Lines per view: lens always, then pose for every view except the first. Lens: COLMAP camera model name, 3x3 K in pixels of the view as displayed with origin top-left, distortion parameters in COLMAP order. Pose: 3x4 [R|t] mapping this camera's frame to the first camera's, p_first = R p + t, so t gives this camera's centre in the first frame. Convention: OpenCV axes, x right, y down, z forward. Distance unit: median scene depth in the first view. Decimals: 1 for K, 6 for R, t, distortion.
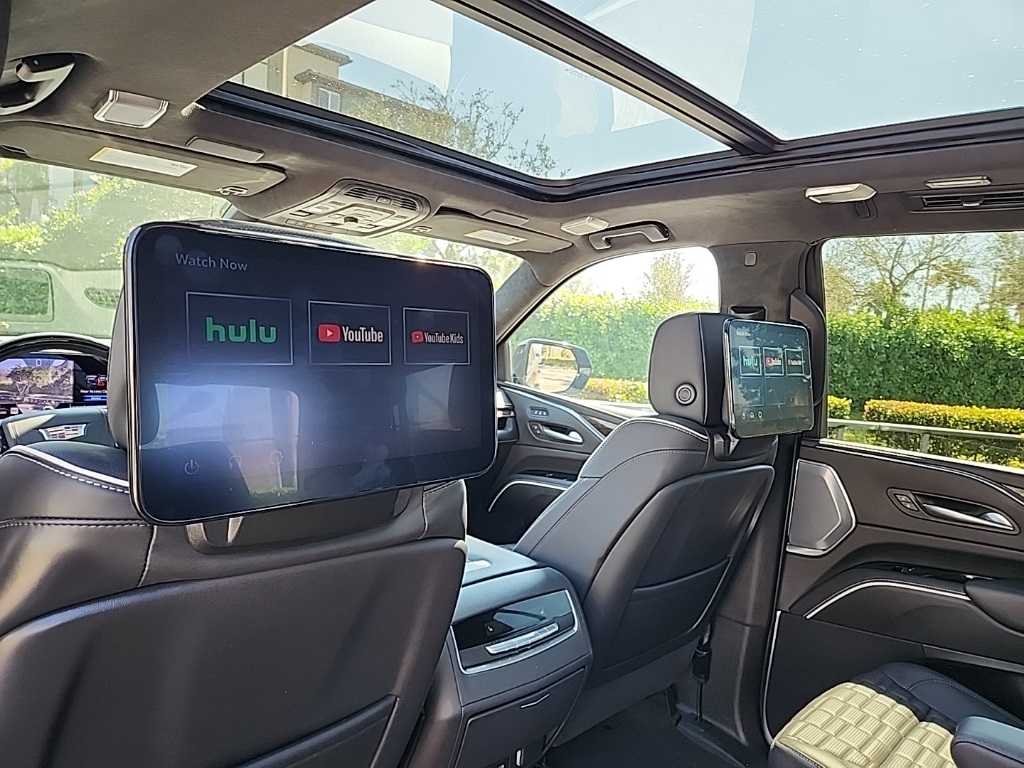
lens RADIAL K [[693.0, 0, 511.7], [0, 693.0, 380.8], [0, 0, 1]] dist [0.059639, -0.045946]
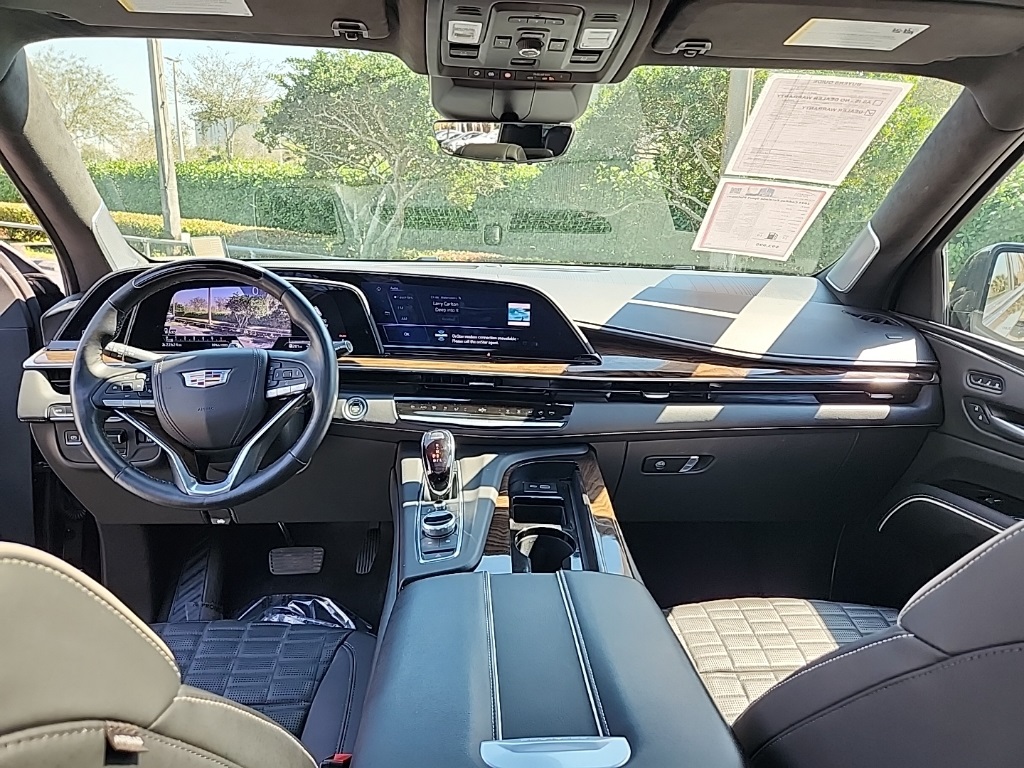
lens RADIAL K [[693.0, 0, 518.3], [0, 693.0, 385.0], [0, 0, 1]] dist [0.059639, -0.045946]
pose [[0.773518, 0.092433, -0.626997, 0.115562], [-0.013362, 0.991466, 0.129679, -0.020521], [0.633633, -0.091931, 0.768152, 0.401153]]
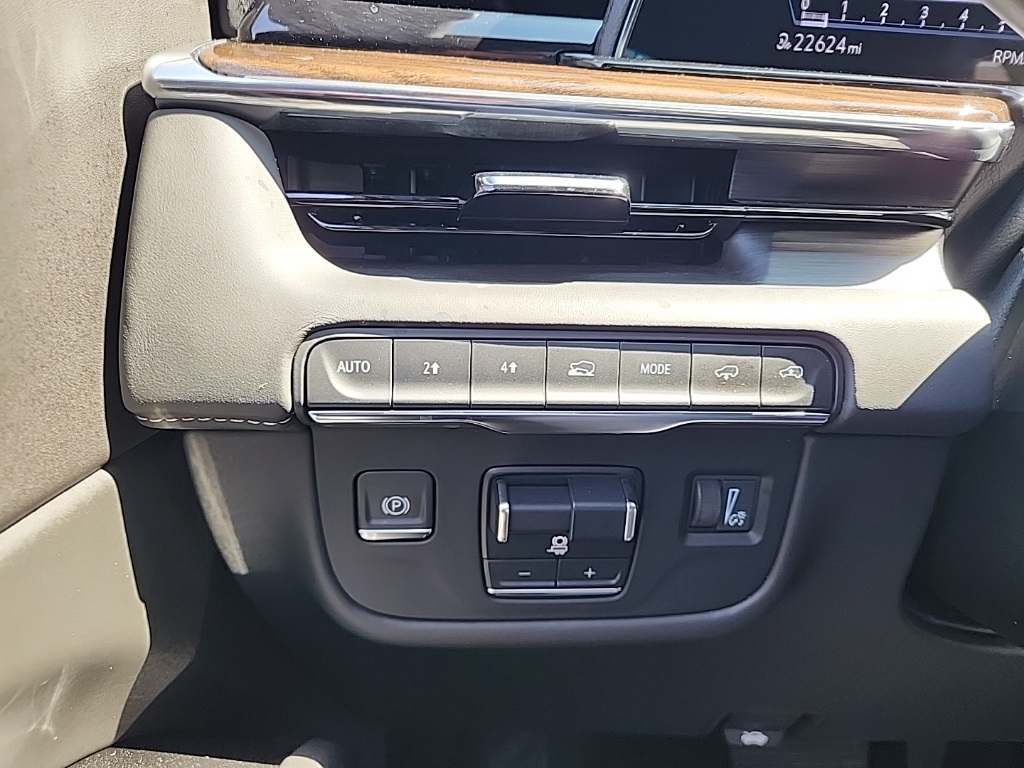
lens RADIAL K [[693.0, 0, 515.2], [0, 693.0, 387.2], [0, 0, 1]] dist [0.059639, -0.045946]
pose [[0.725570, 0.169801, -0.666871, -0.512431], [-0.028054, 0.975572, 0.217881, 0.069954], [0.687577, -0.139379, 0.712609, 0.566000]]
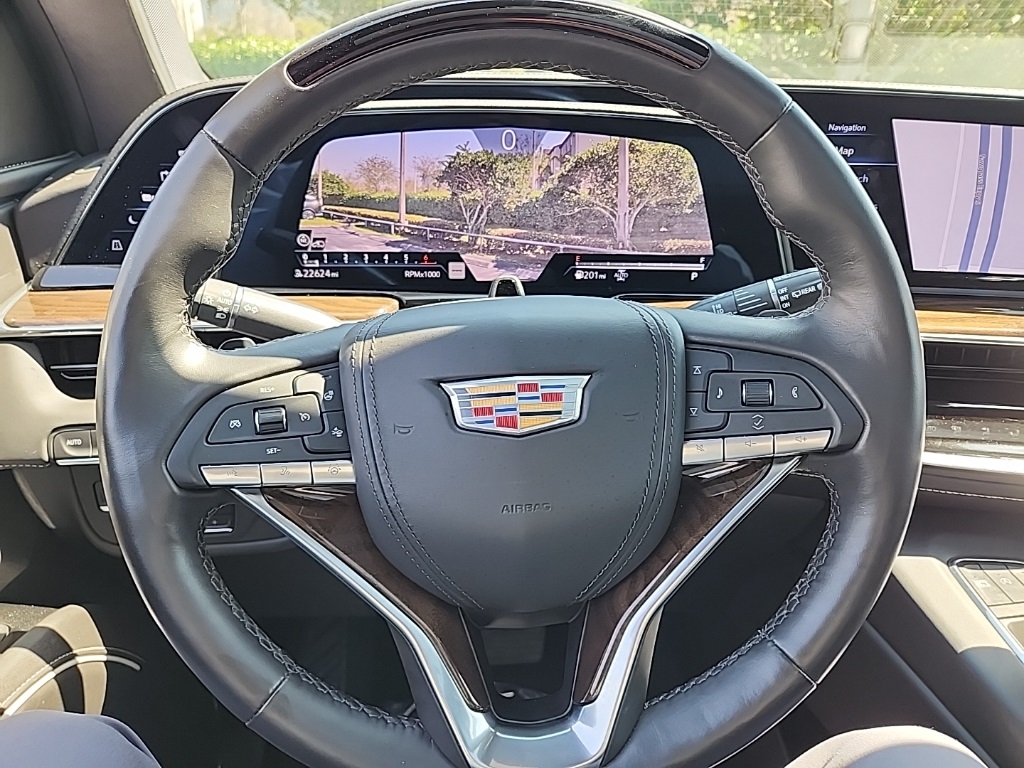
lens RADIAL K [[693.0, 0, 498.5], [0, 693.0, 390.8], [0, 0, 1]] dist [0.059639, -0.045946]
pose [[0.741871, 0.188473, -0.643511, -0.321066], [-0.005175, 0.961266, 0.275573, -0.000001], [0.670523, -0.201109, 0.714110, 0.547726]]
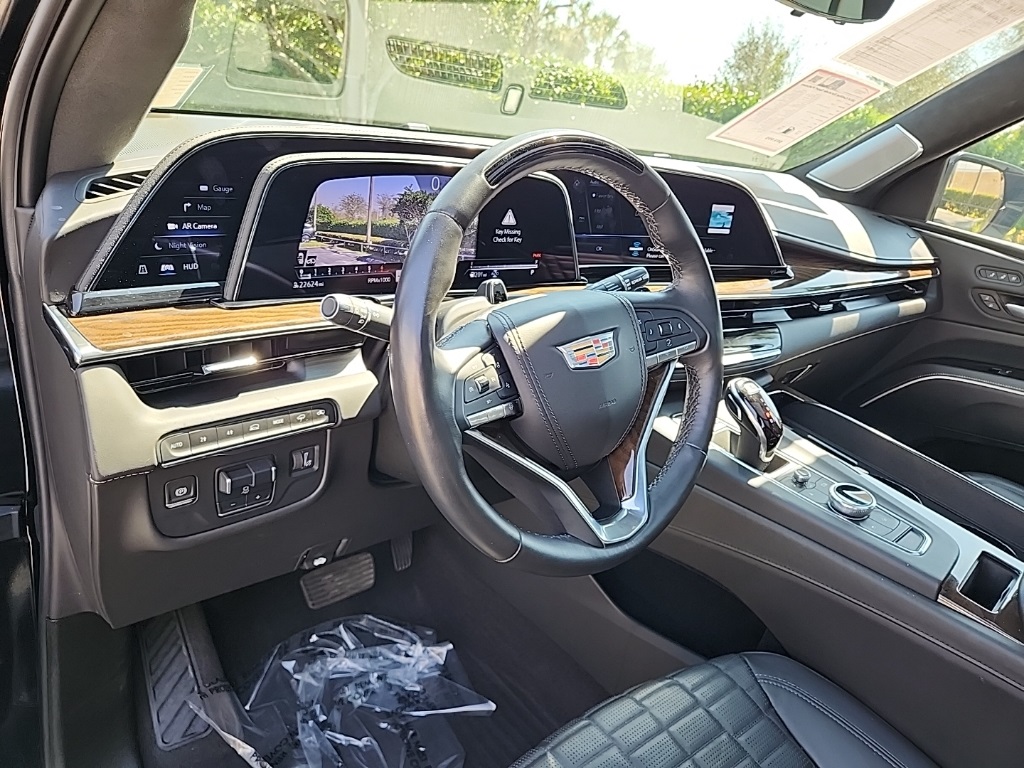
lens RADIAL K [[693.0, 0, 505.7], [0, 693.0, 388.6], [0, 0, 1]] dist [0.059639, -0.045946]
pose [[0.996830, 0.062754, -0.048911, -0.448533], [-0.046109, 0.956625, 0.287651, -0.024005], [0.064841, -0.284483, 0.956486, 0.357215]]
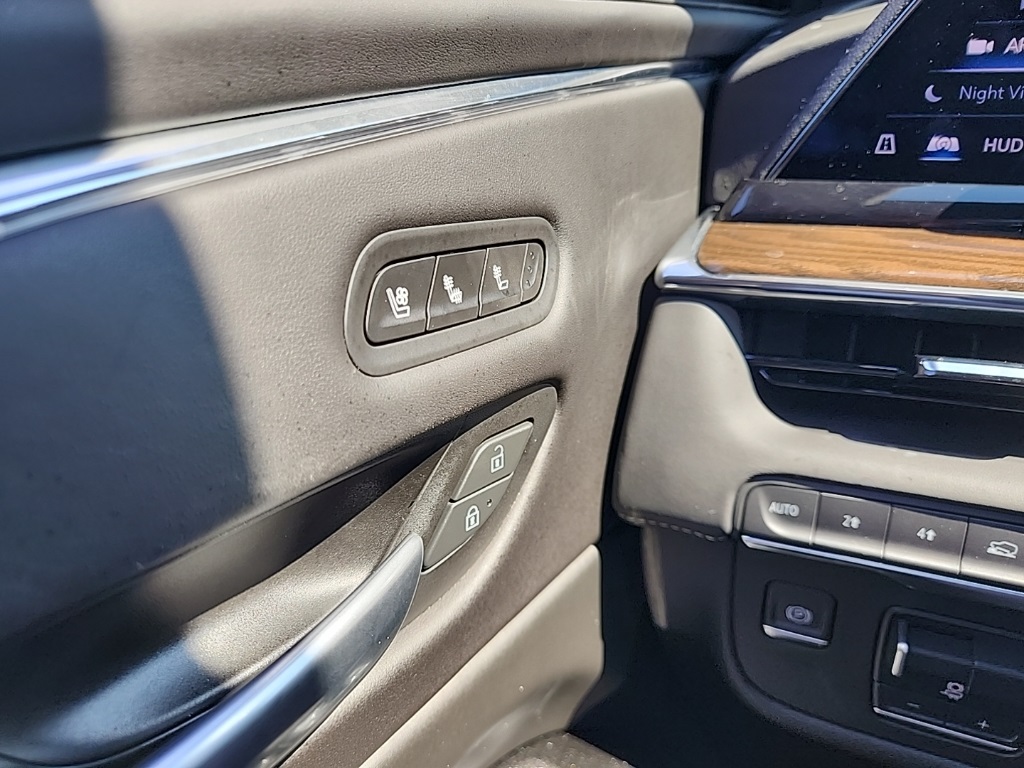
lens RADIAL K [[727.6, 0, 512.4], [0, 727.6, 387.3], [0, 0, 1]] dist [-0.000830, -0.019045]
pose [[0.270588, 0.243489, -0.931394, -0.493623], [-0.035267, 0.969344, 0.243164, 0.037504], [0.962049, -0.032949, 0.270880, 0.539873]]
